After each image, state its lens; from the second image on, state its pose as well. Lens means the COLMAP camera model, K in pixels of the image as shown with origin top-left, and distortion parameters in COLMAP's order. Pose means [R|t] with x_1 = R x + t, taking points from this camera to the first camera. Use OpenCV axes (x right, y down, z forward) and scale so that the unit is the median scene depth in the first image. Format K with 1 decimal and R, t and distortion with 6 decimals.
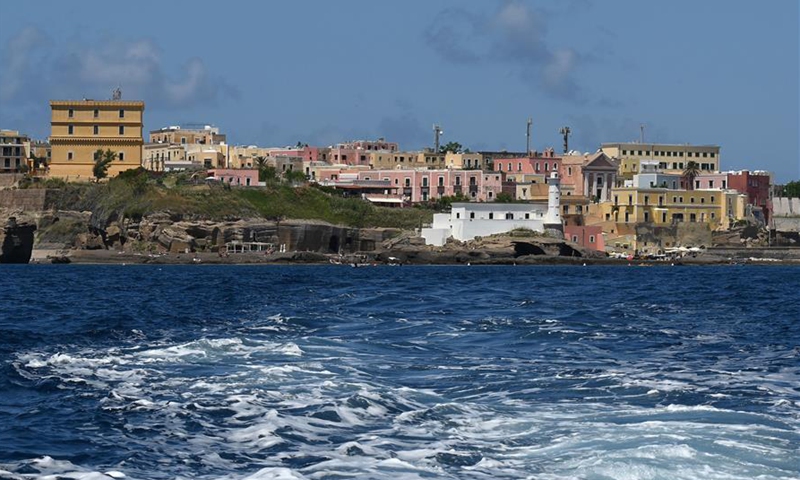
lens RADIAL K [[1514.3, 0, 400.0], [0, 1514.3, 240.0], [0, 0, 1]] dist [0.057743, -0.054063]
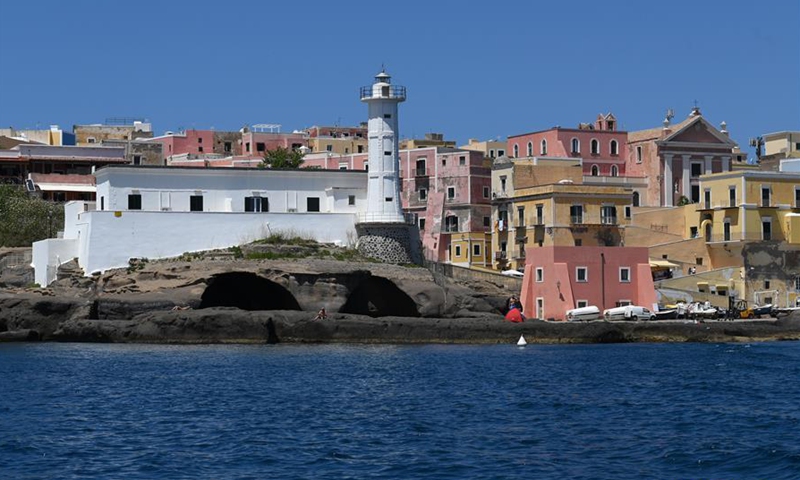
lens RADIAL K [[1514.3, 0, 400.0], [0, 1514.3, 240.0], [0, 0, 1]] dist [0.057743, -0.054063]
pose [[0.984885, -0.020396, -0.172002, 0.130334], [0.013582, 0.999079, -0.040696, 0.006401], [0.172673, 0.037745, 0.984256, 0.496386]]
